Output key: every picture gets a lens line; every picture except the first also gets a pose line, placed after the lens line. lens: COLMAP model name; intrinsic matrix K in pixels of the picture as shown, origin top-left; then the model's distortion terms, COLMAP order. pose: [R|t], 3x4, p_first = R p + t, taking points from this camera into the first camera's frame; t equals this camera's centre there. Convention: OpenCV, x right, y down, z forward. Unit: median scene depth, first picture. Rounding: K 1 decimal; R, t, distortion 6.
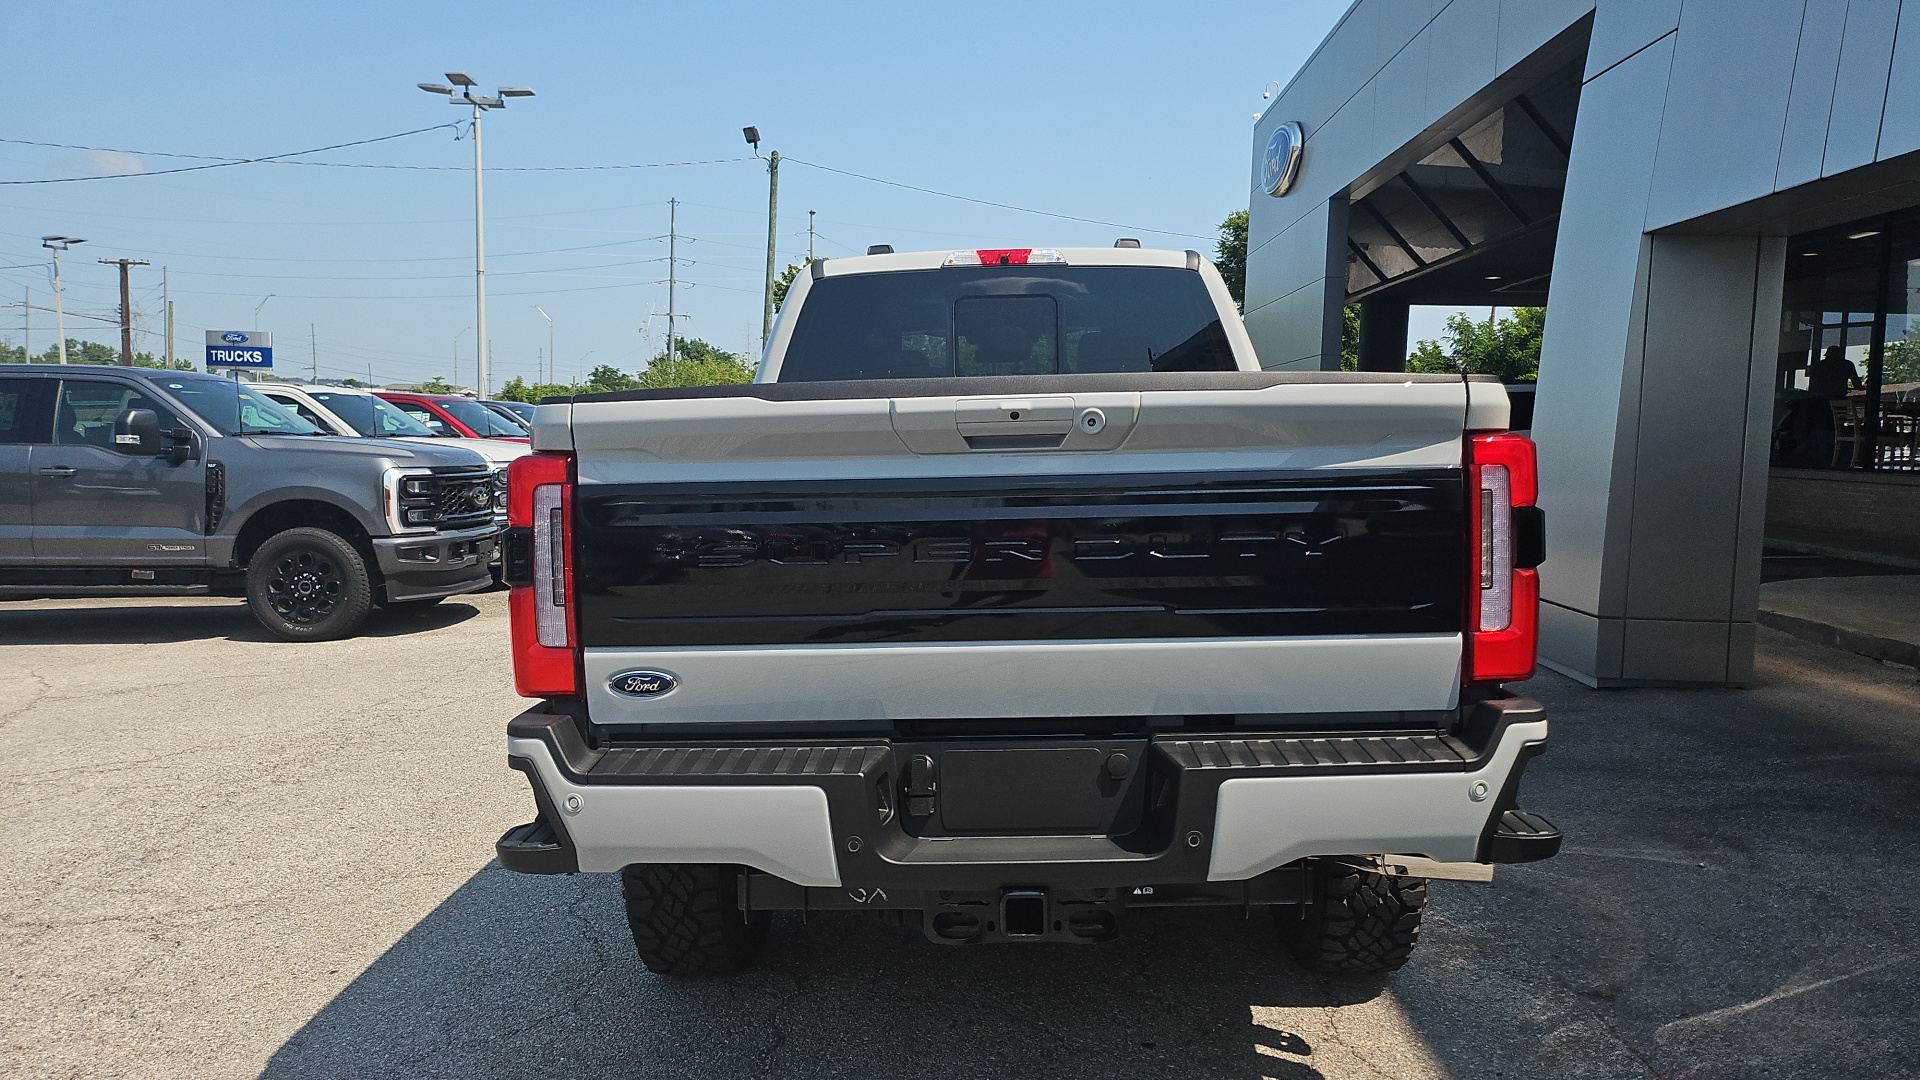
lens RADIAL K [[1358.8, 0, 964.7], [0, 1358.8, 487.7], [0, 0, 1]] dist [0.014194, -0.003616]
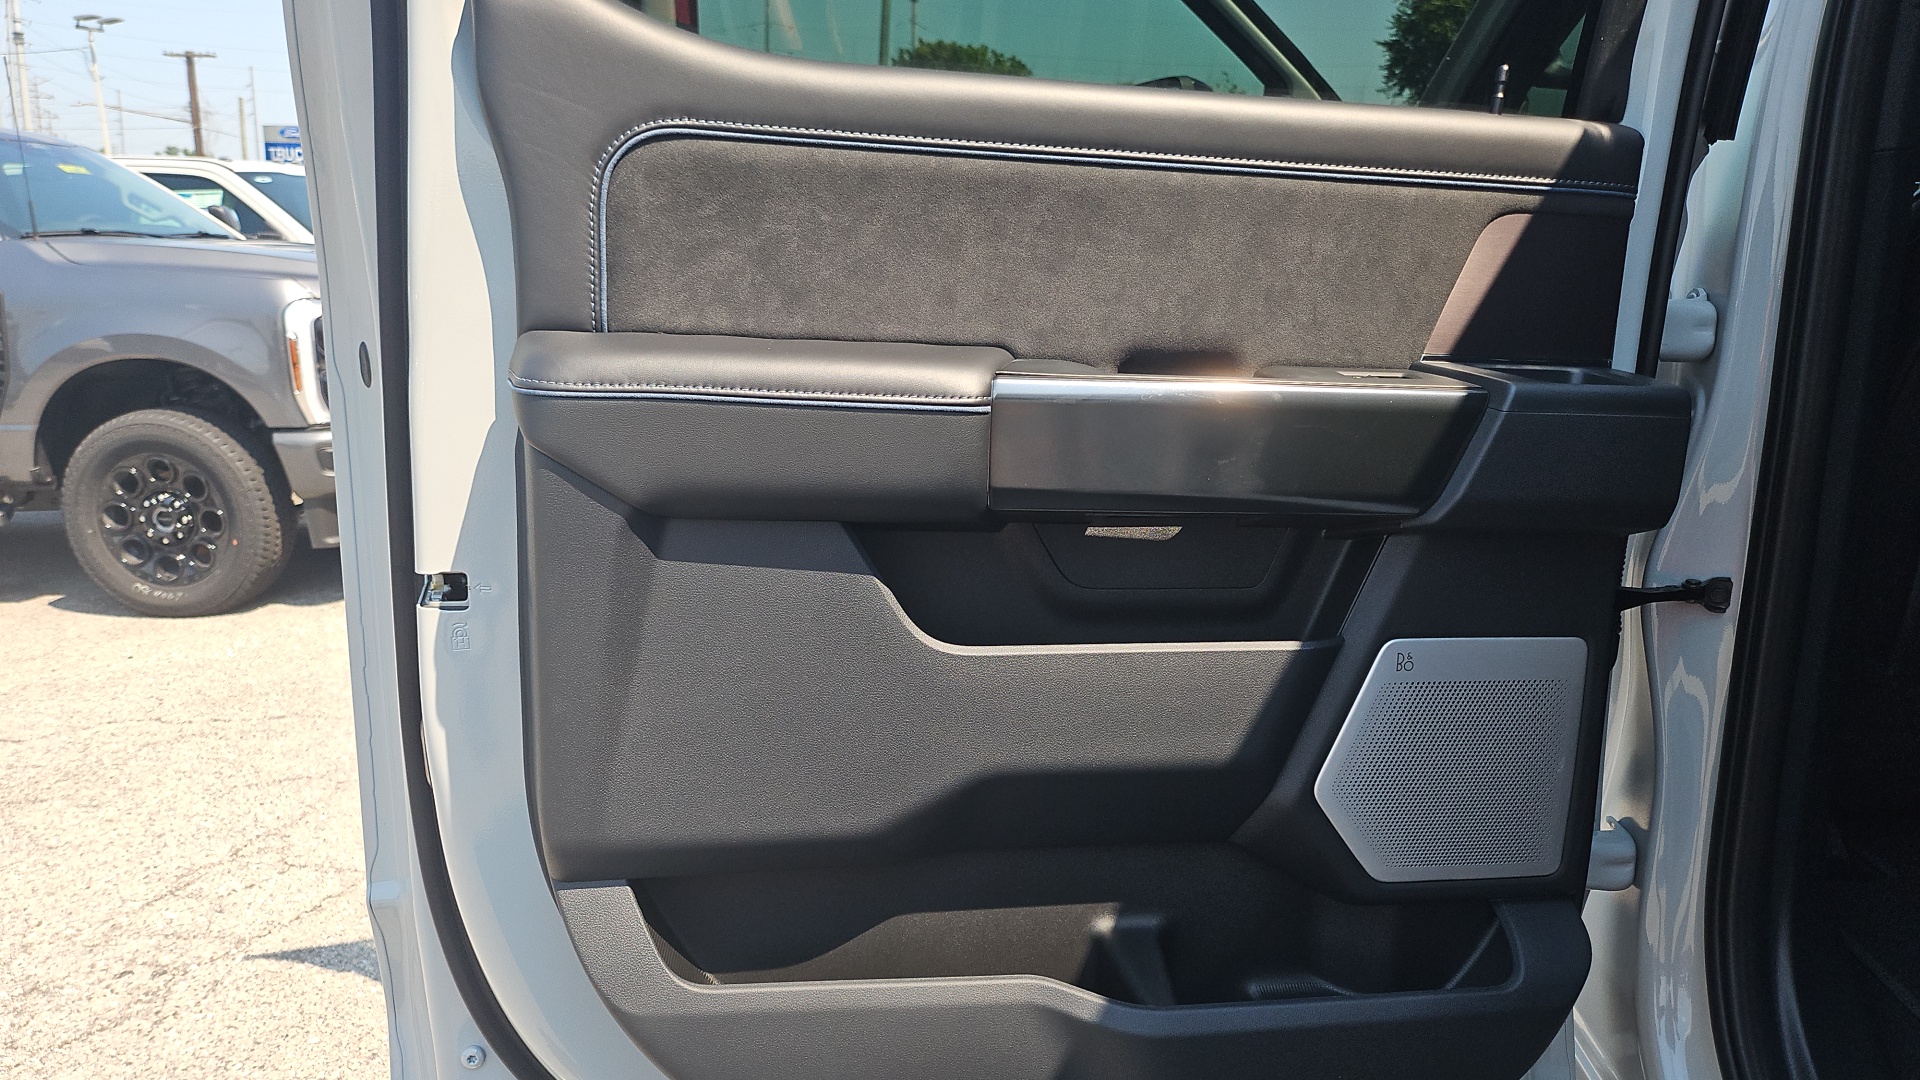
lens RADIAL K [[1389.6, 0, 960.0], [0, 1389.6, 540.0], [0, 0, 1]] dist [0.005984, -0.002701]
pose [[0.996853, 0.016288, -0.077579, -0.119336], [-0.002910, 0.985523, 0.169515, -0.014682], [0.079217, -0.168755, 0.982469, 0.467071]]
